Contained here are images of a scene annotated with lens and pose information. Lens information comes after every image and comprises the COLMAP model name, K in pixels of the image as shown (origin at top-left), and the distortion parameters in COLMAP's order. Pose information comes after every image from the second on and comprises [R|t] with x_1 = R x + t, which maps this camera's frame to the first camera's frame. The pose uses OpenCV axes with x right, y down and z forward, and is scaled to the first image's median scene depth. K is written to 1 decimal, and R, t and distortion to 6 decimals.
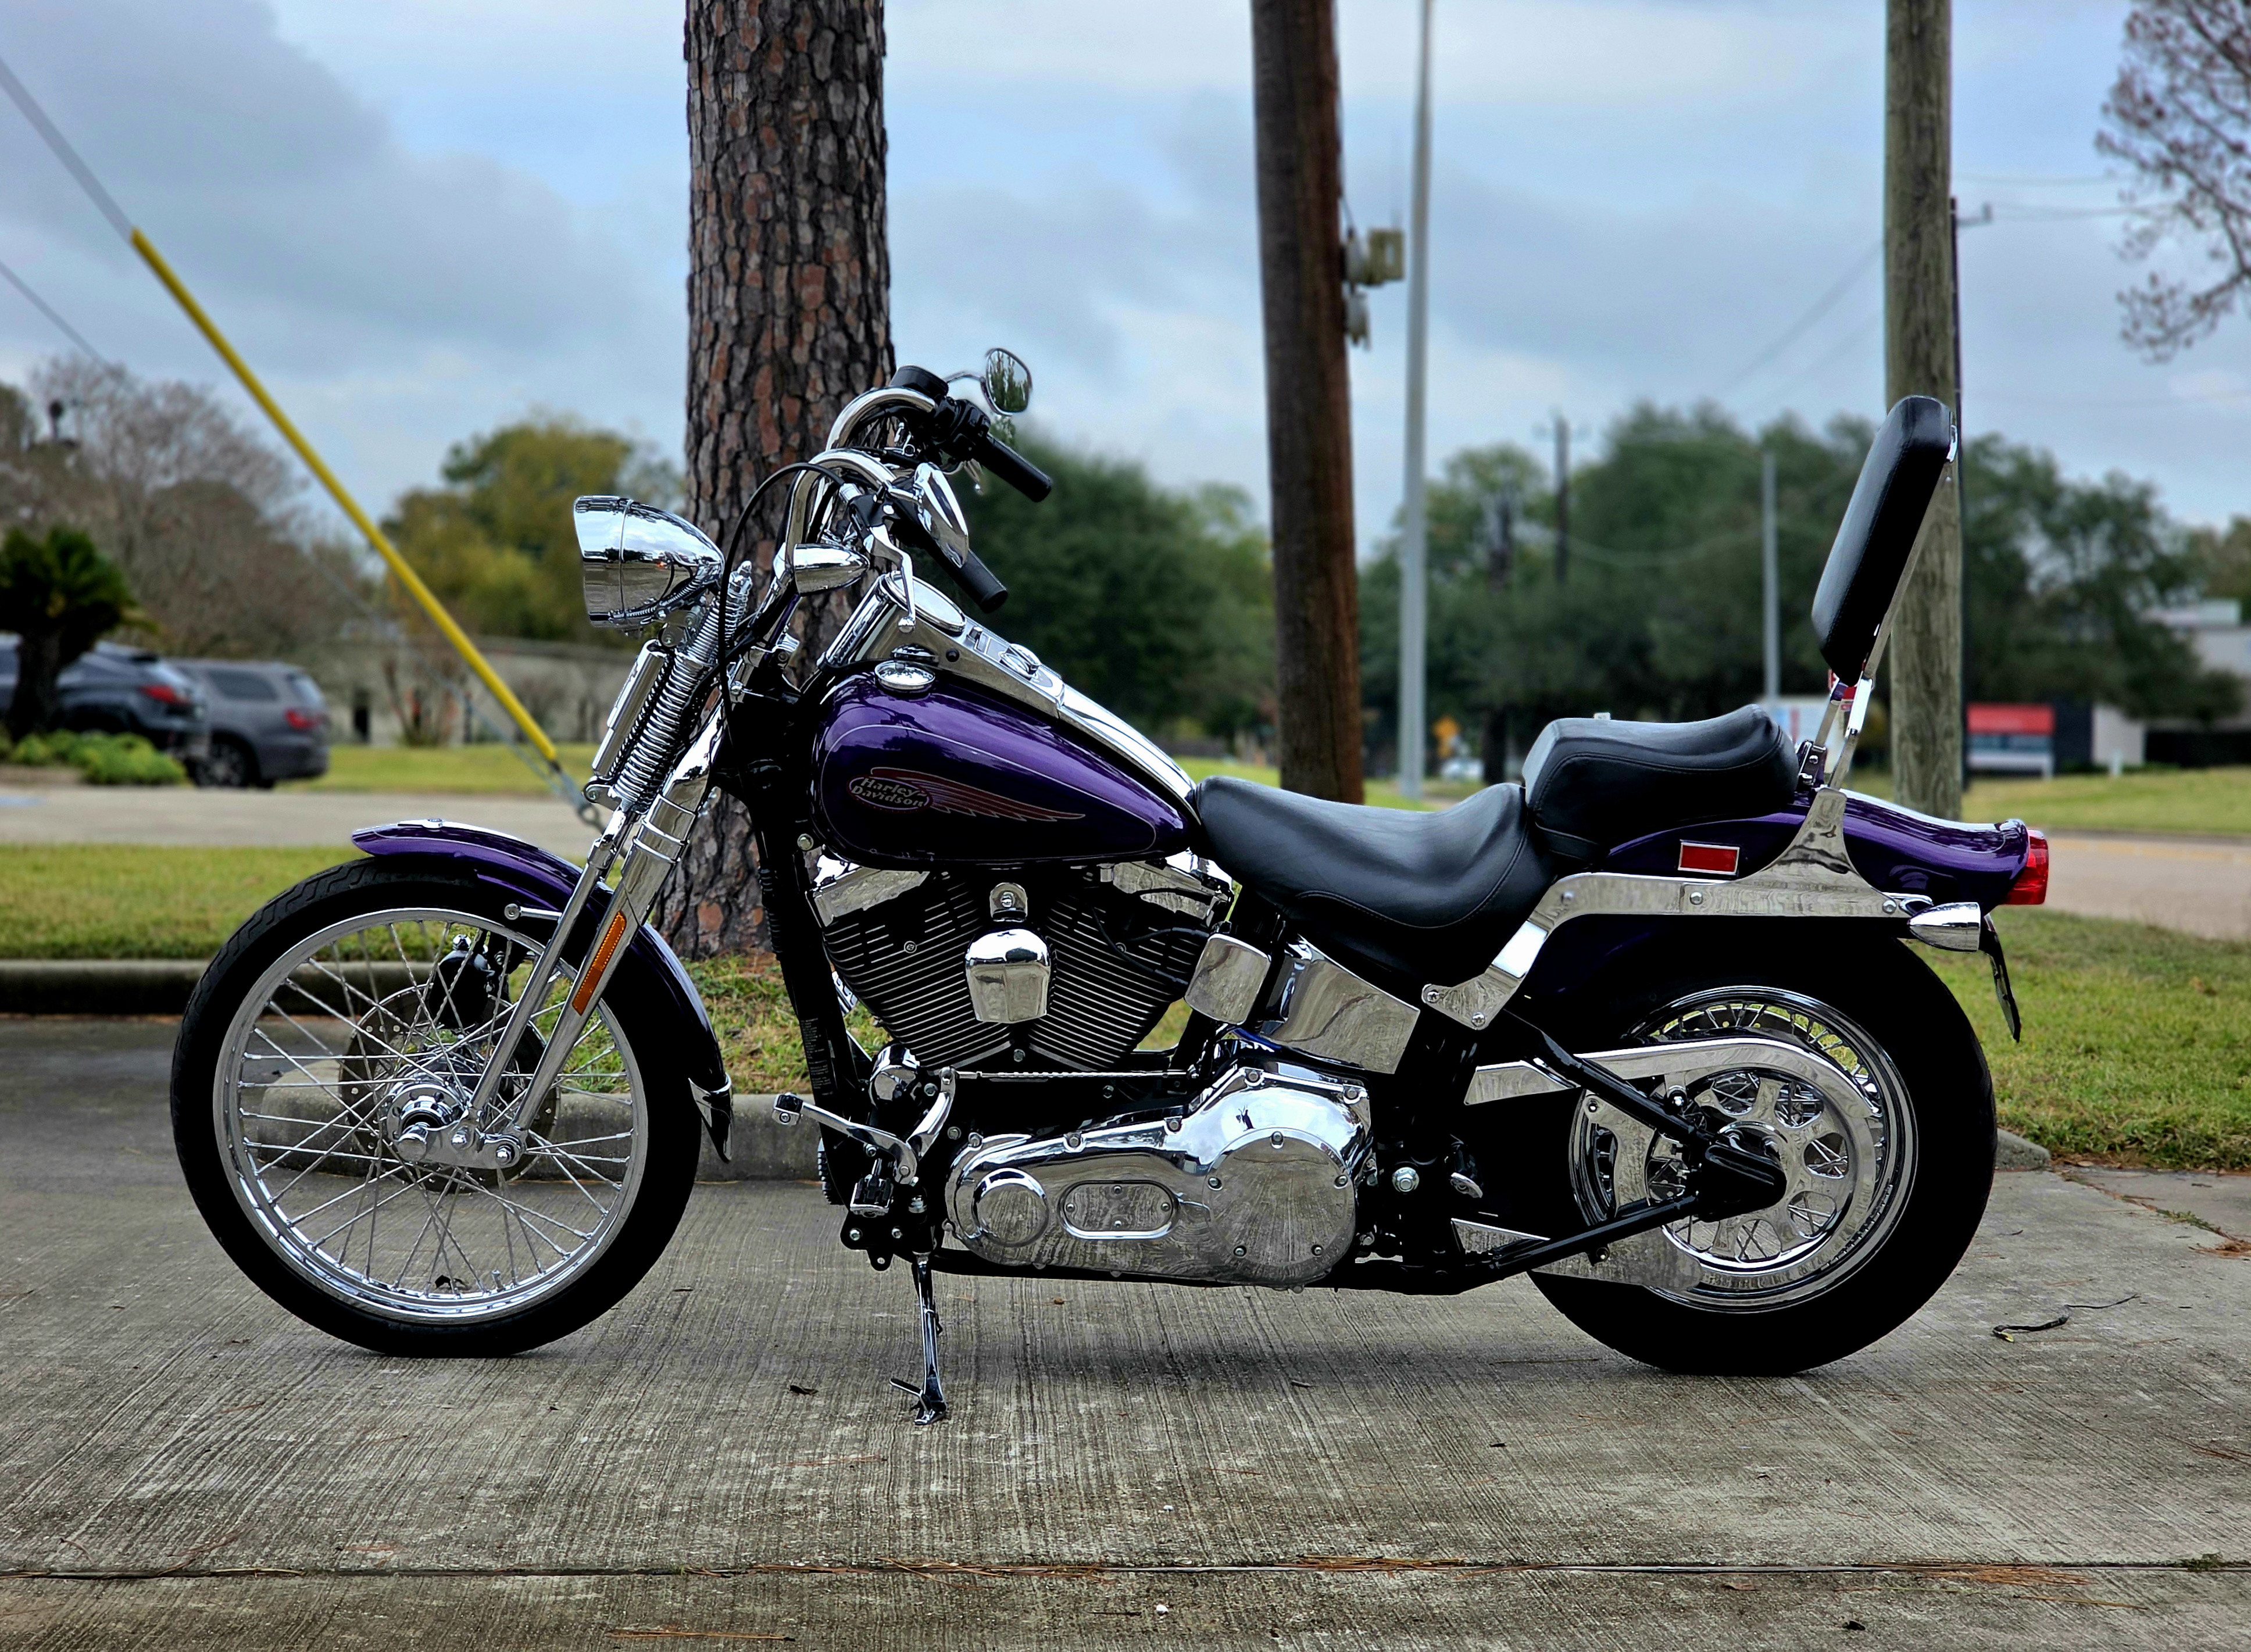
lens RADIAL K [[4312.5, 0, 1192.4], [0, 4312.5, 821.9], [0, 0, 1]] dist [0.044267, 0.314095]
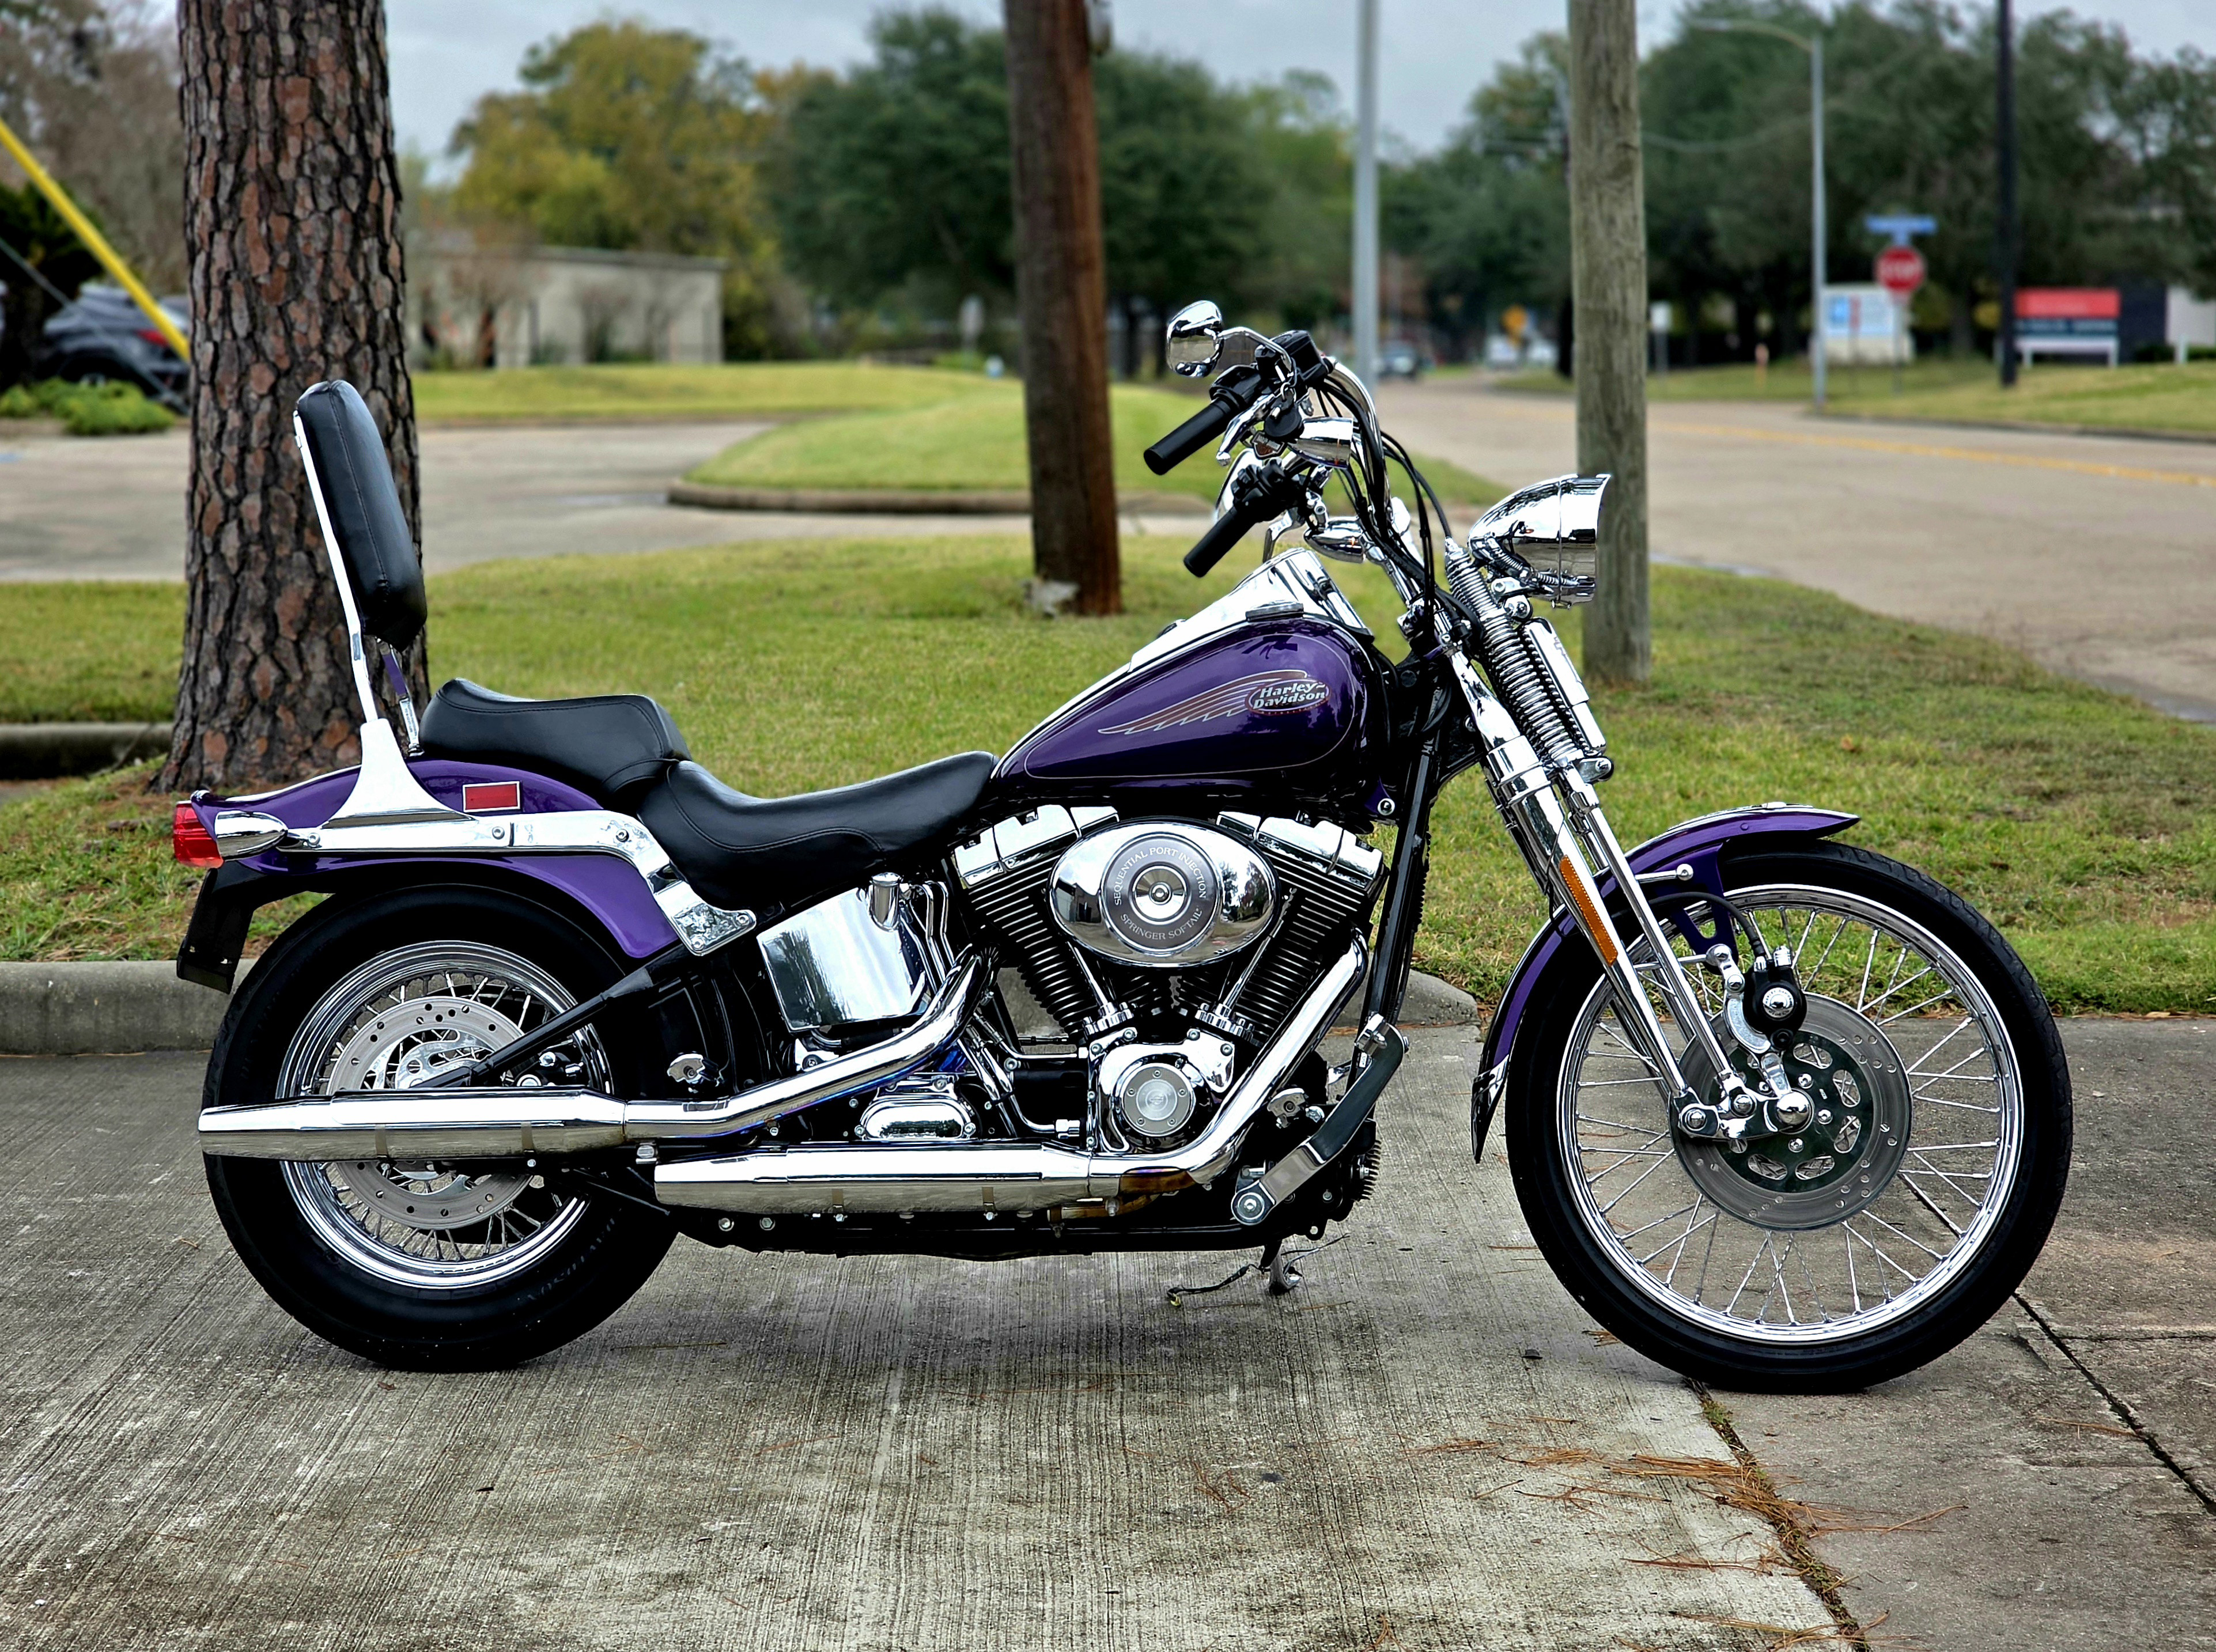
lens RADIAL K [[4272.9, 0, 1117.2], [0, 4272.9, 878.4], [0, 0, 1]] dist [0.041954, 0.212633]
pose [[0.999264, -0.012767, -0.036167, 0.129689], [0.016568, 0.994141, 0.106817, -0.049224], [0.034591, -0.107338, 0.993621, 0.023808]]
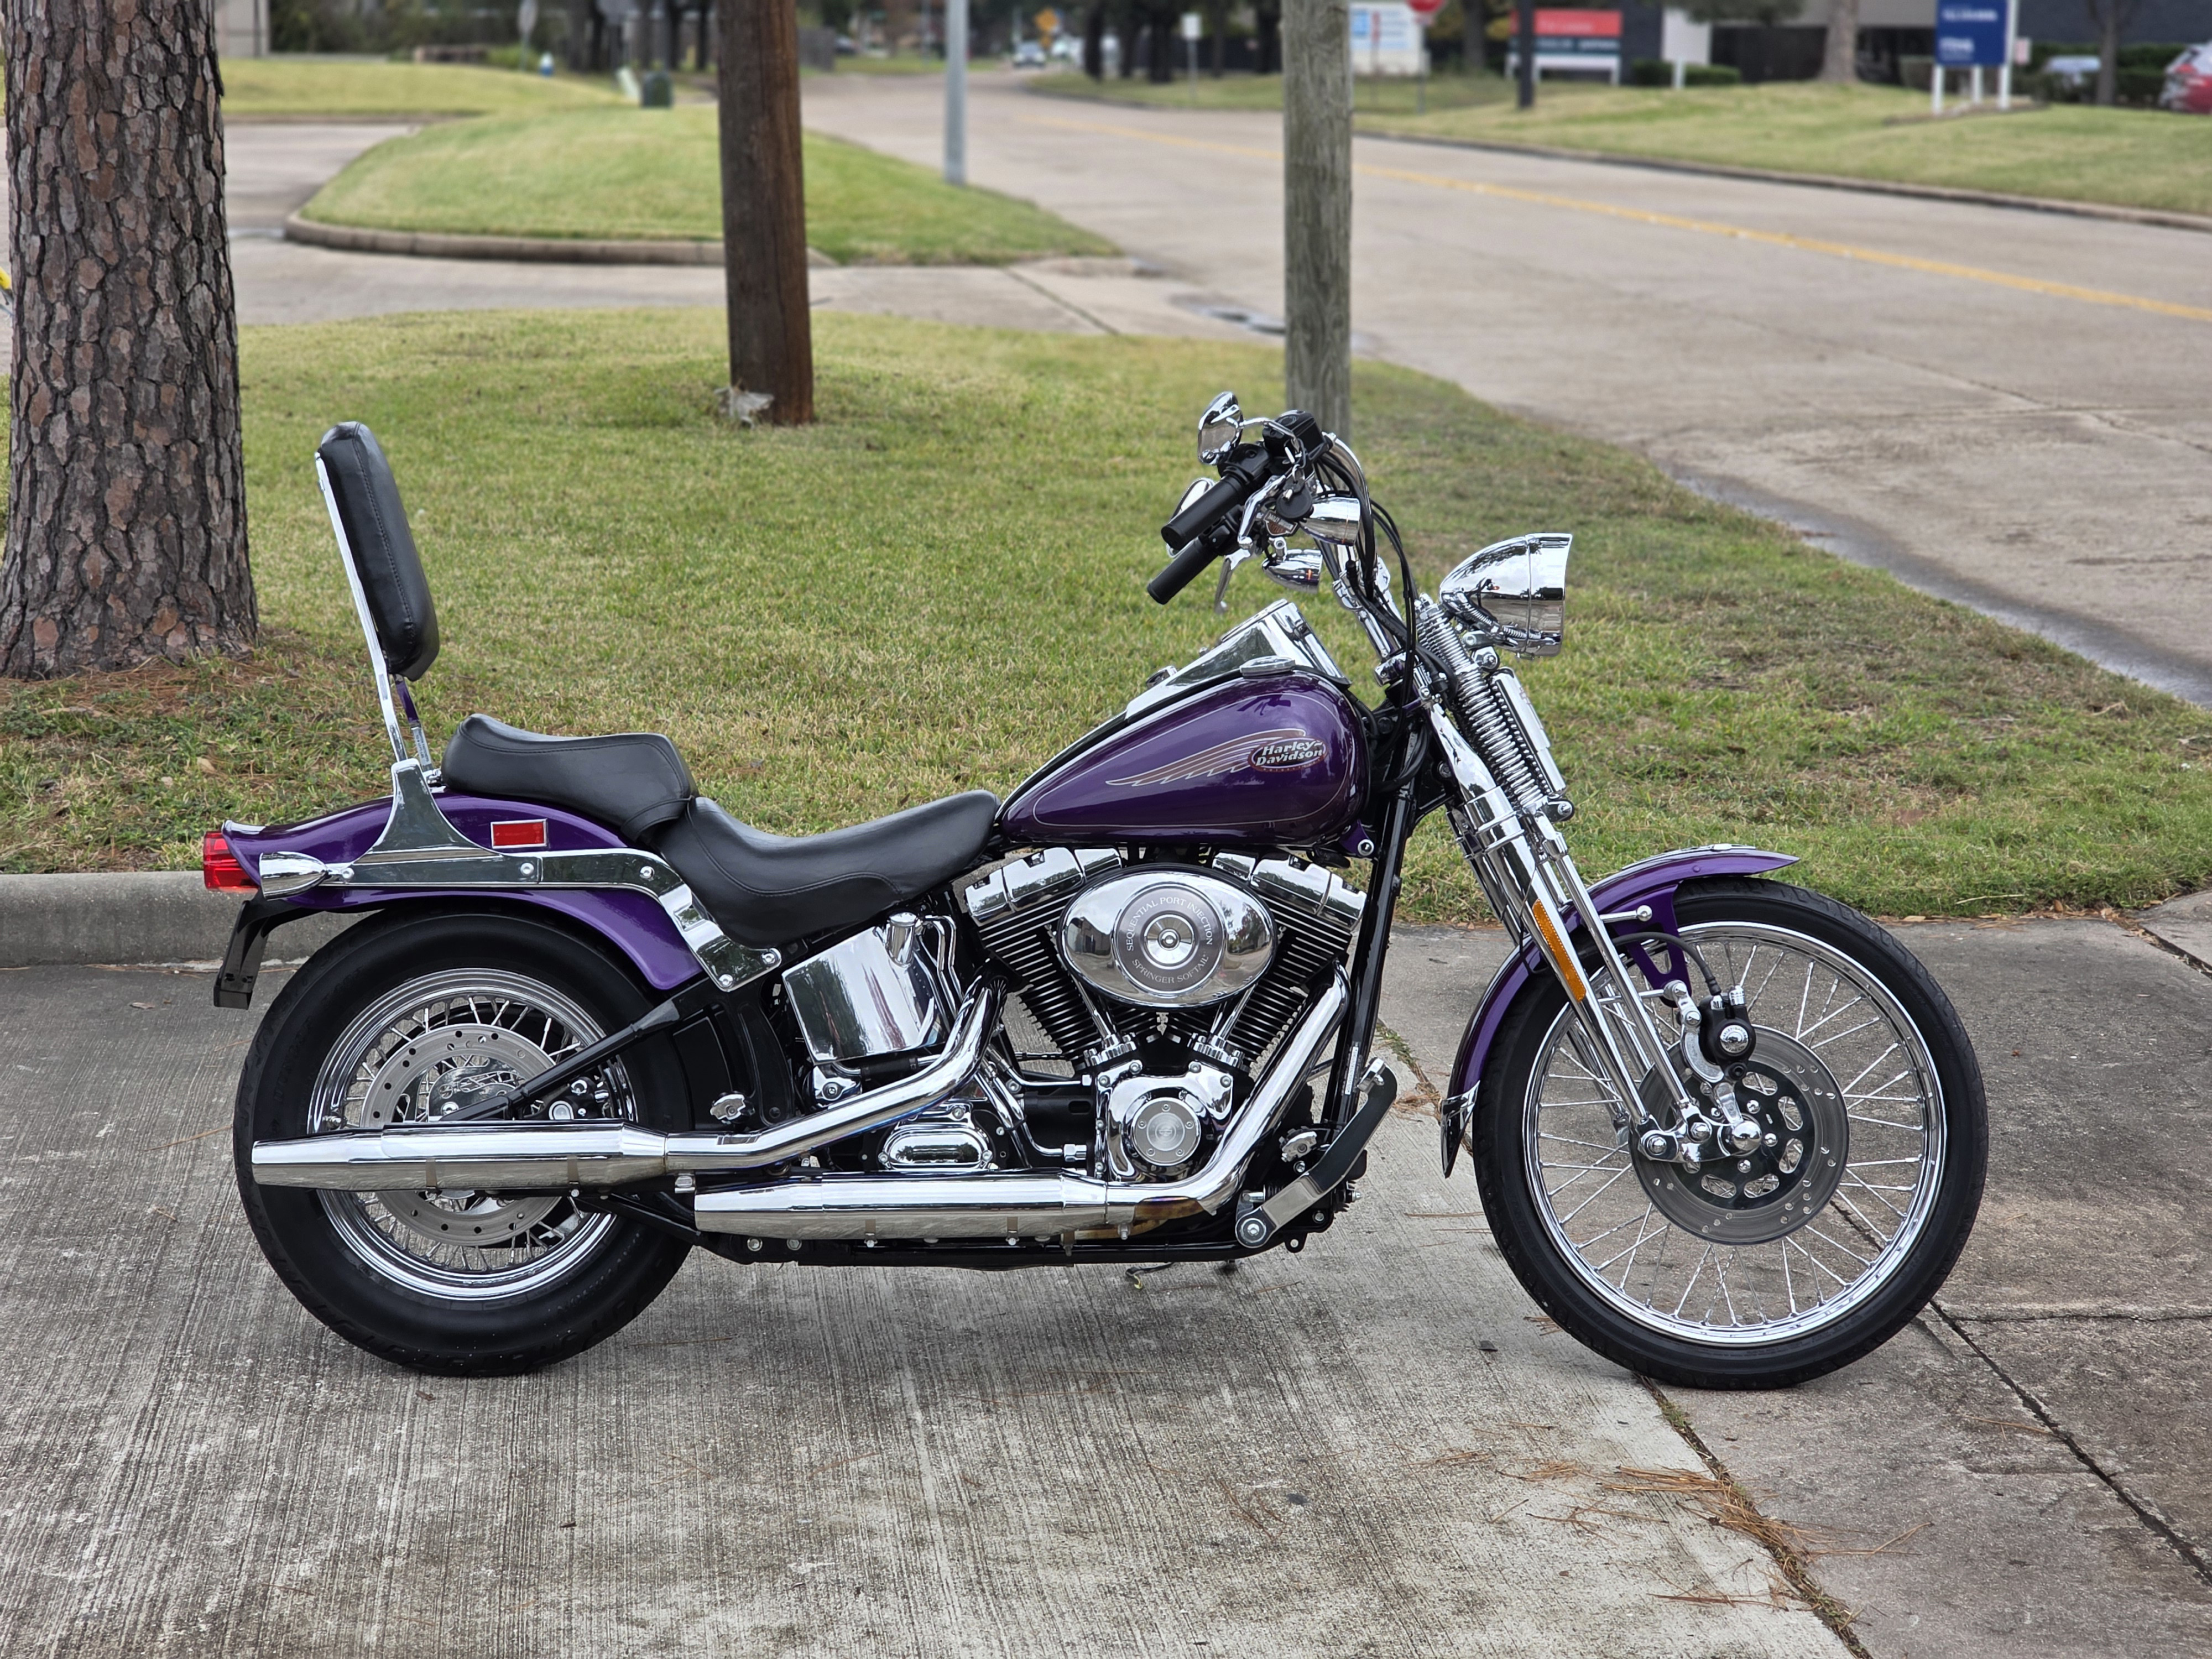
lens RADIAL K [[4091.3, 0, 1106.0], [0, 4091.3, 829.5], [0, 0, 1]] dist [0.064943, -0.016191]
pose [[0.997382, -0.009669, 0.071666, 0.067287], [-0.002870, 0.984948, 0.172829, -0.099736], [-0.072258, -0.172582, 0.982341, 0.020356]]
